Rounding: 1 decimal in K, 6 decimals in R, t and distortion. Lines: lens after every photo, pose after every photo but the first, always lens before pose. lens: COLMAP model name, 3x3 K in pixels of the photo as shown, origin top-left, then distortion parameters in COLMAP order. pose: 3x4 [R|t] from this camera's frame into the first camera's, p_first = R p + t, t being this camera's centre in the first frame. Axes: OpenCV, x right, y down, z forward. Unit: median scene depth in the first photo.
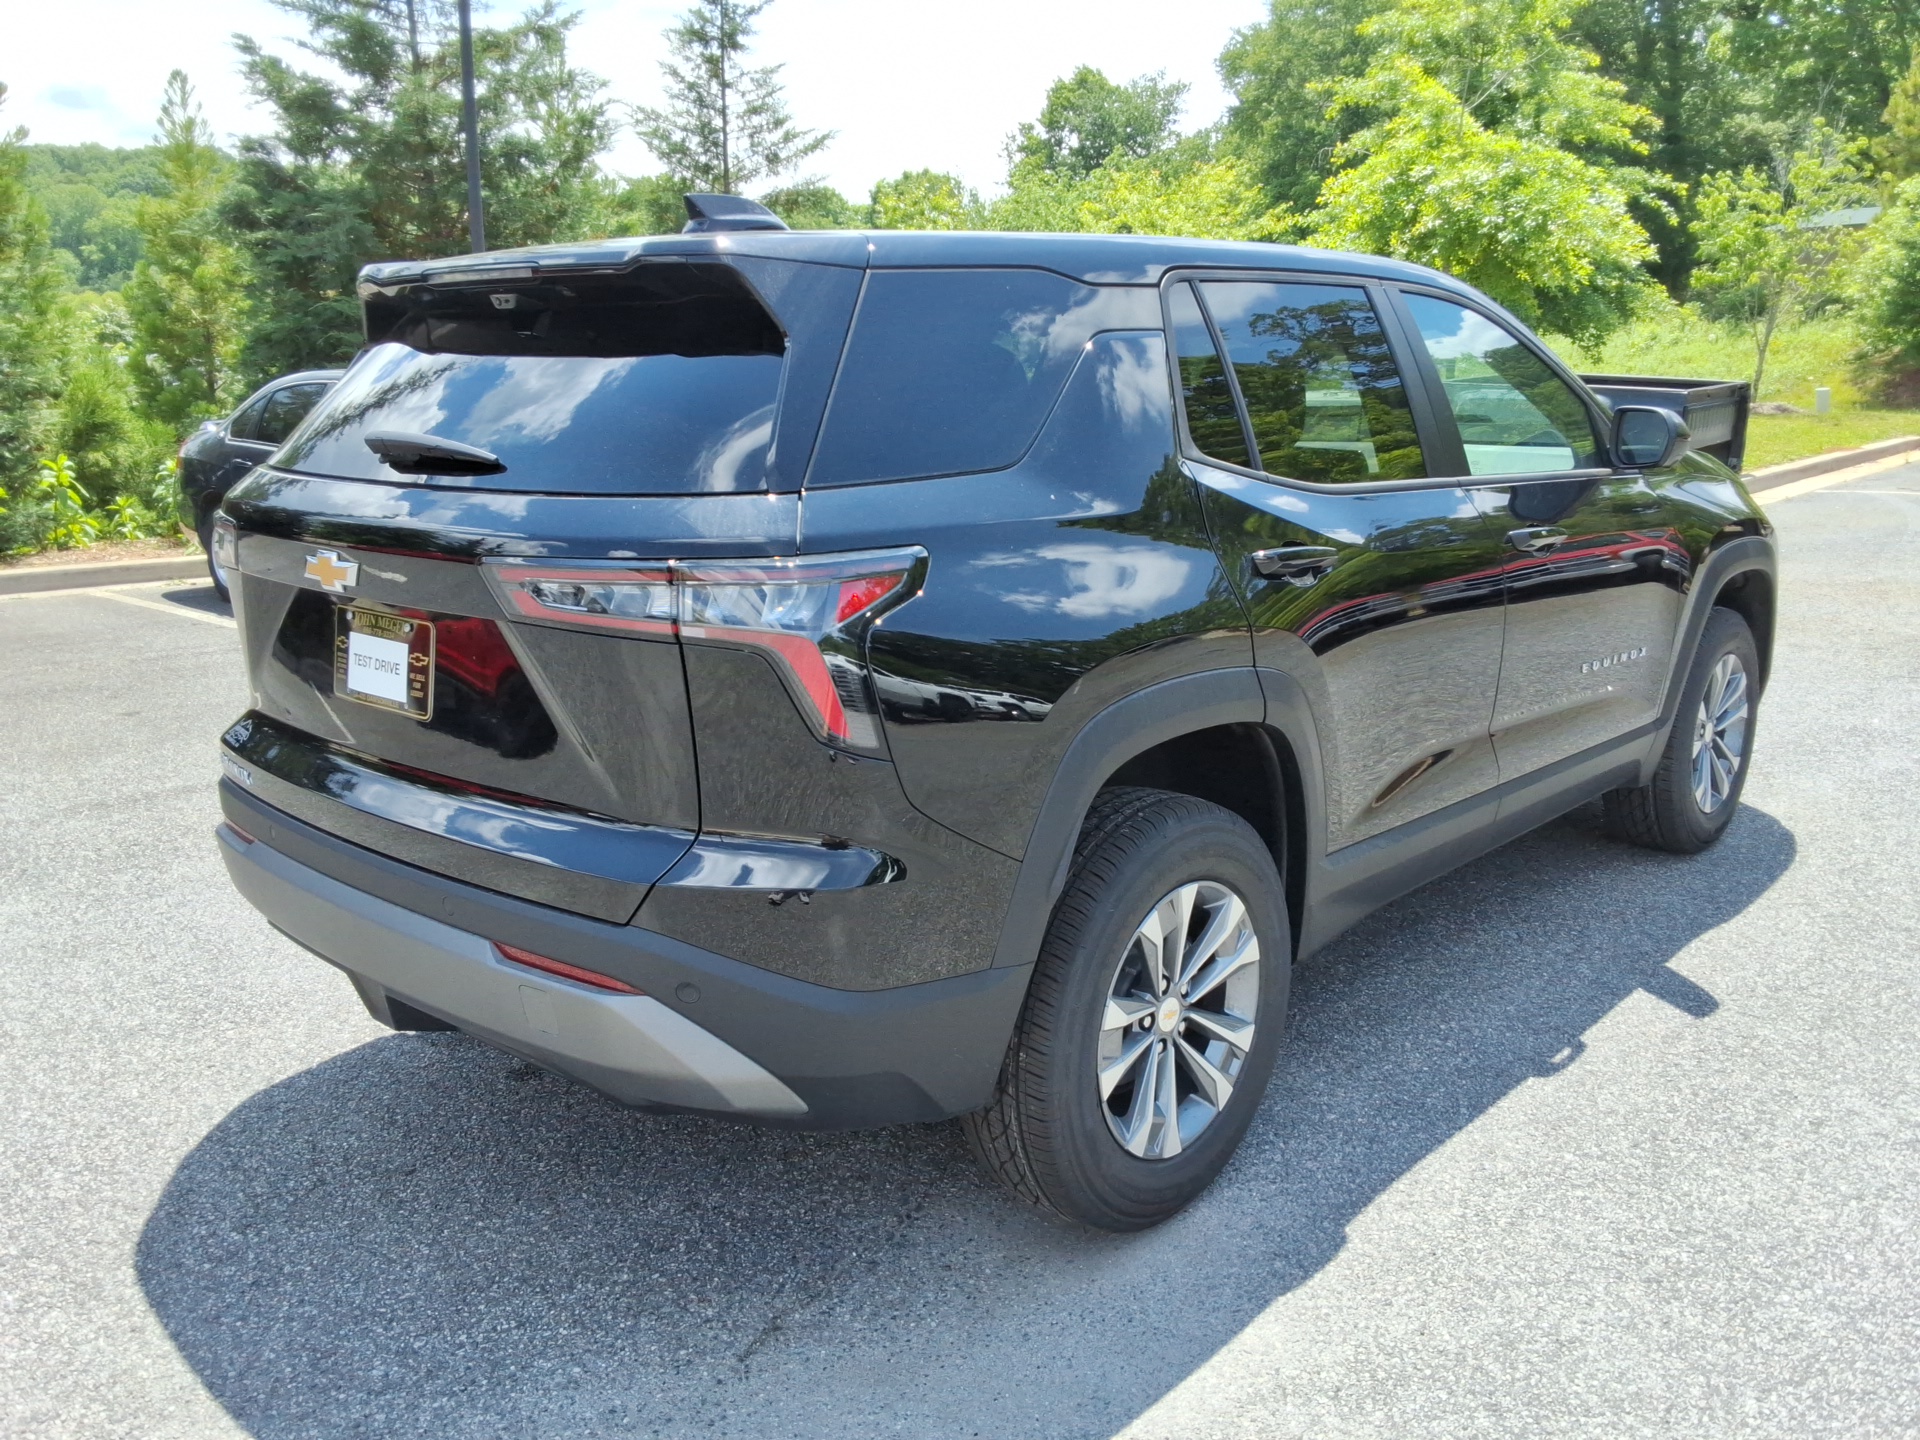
lens RADIAL K [[1572.8, 0, 986.3], [0, 1572.8, 687.5], [0, 0, 1]] dist [0.090314, -0.142386]
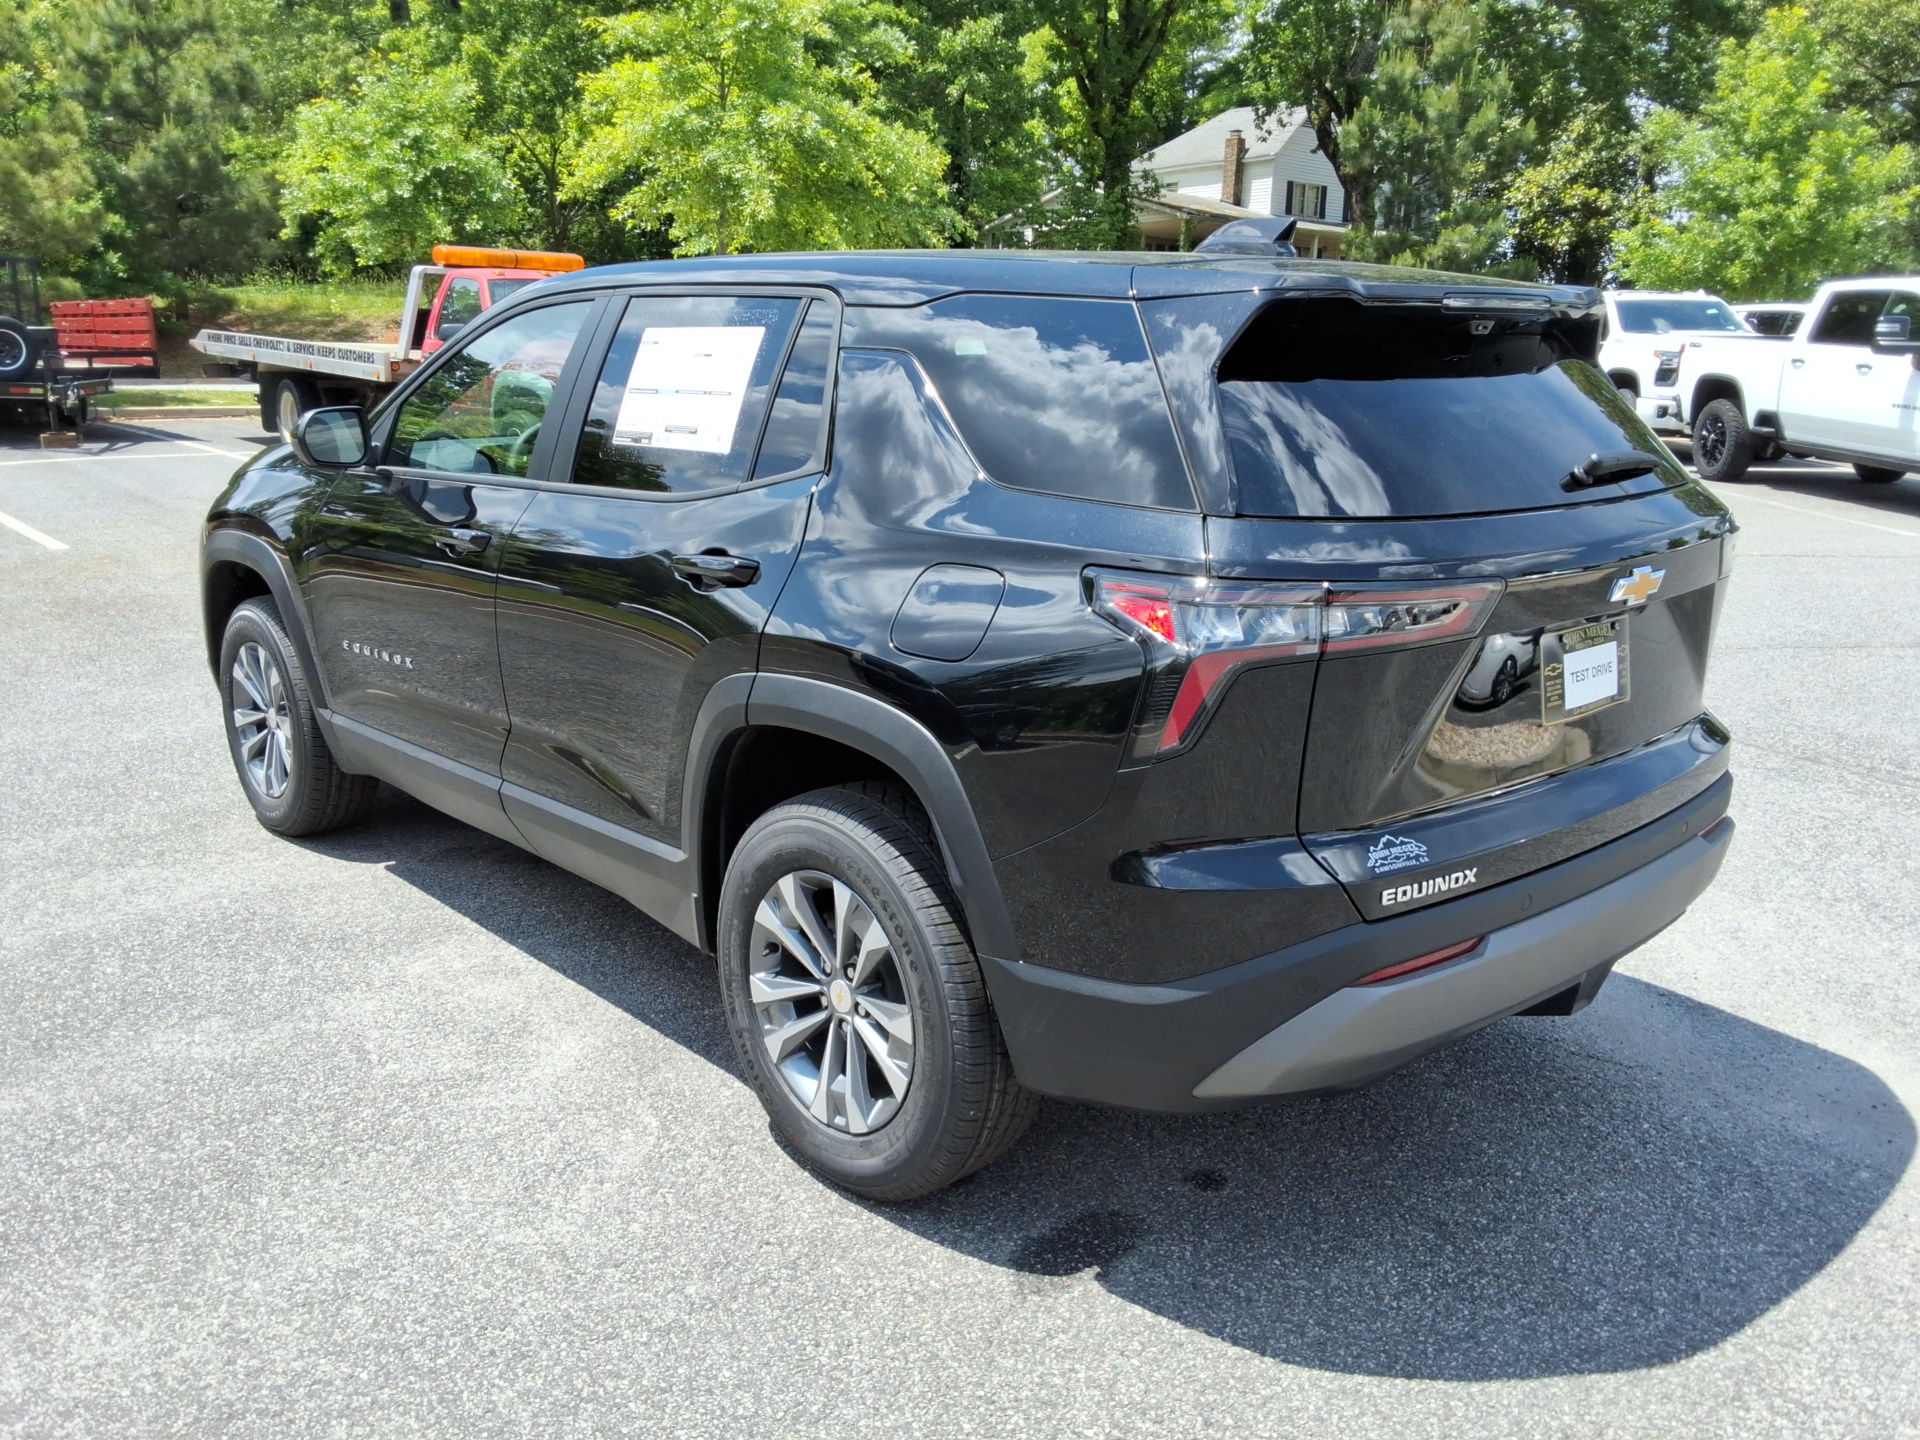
lens RADIAL K [[1572.8, 0, 987.3], [0, 1572.8, 659.4], [0, 0, 1]] dist [0.090314, -0.142386]
pose [[0.080307, -0.200682, 0.976359, -0.281716], [0.187950, 0.965001, 0.182888, -0.057017], [-0.978890, 0.168820, 0.115215, 0.246158]]
